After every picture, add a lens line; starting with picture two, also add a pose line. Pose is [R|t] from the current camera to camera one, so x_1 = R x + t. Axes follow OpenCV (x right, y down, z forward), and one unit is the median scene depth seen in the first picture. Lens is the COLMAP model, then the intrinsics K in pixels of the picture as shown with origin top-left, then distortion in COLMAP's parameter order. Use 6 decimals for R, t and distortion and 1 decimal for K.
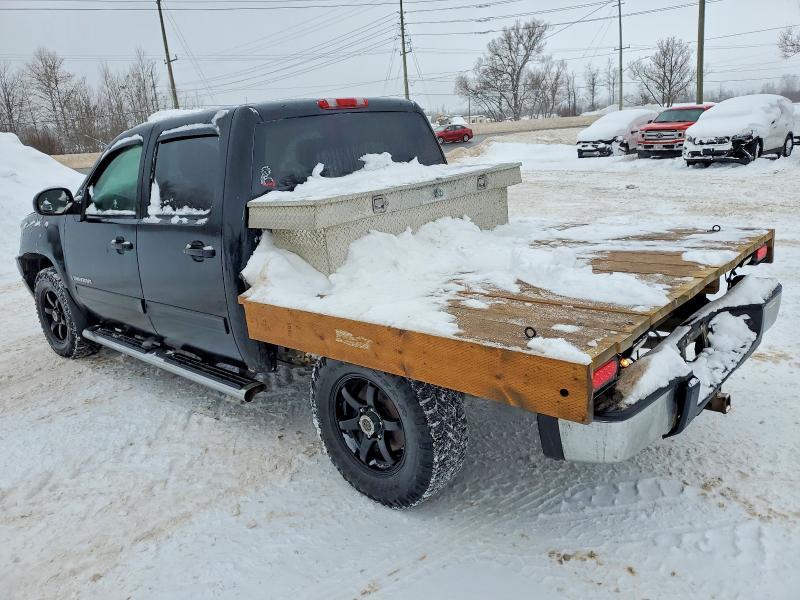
lens RADIAL K [[613.8, 0, 404.0], [0, 613.8, 292.4], [0, 0, 1]] dist [0.008196, 0.014028]
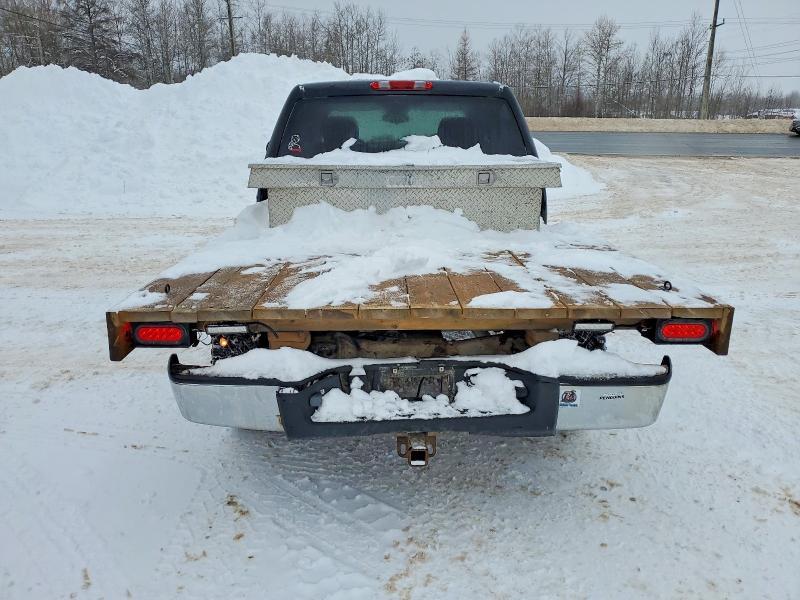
lens RADIAL K [[613.8, 0, 401.1], [0, 613.8, 302.8], [0, 0, 1]] dist [0.008196, 0.014028]
pose [[0.686925, 0.283326, -0.669224, 0.772211], [-0.240825, 0.957586, 0.158213, -0.120690], [0.685666, 0.052485, 0.726022, 0.254841]]
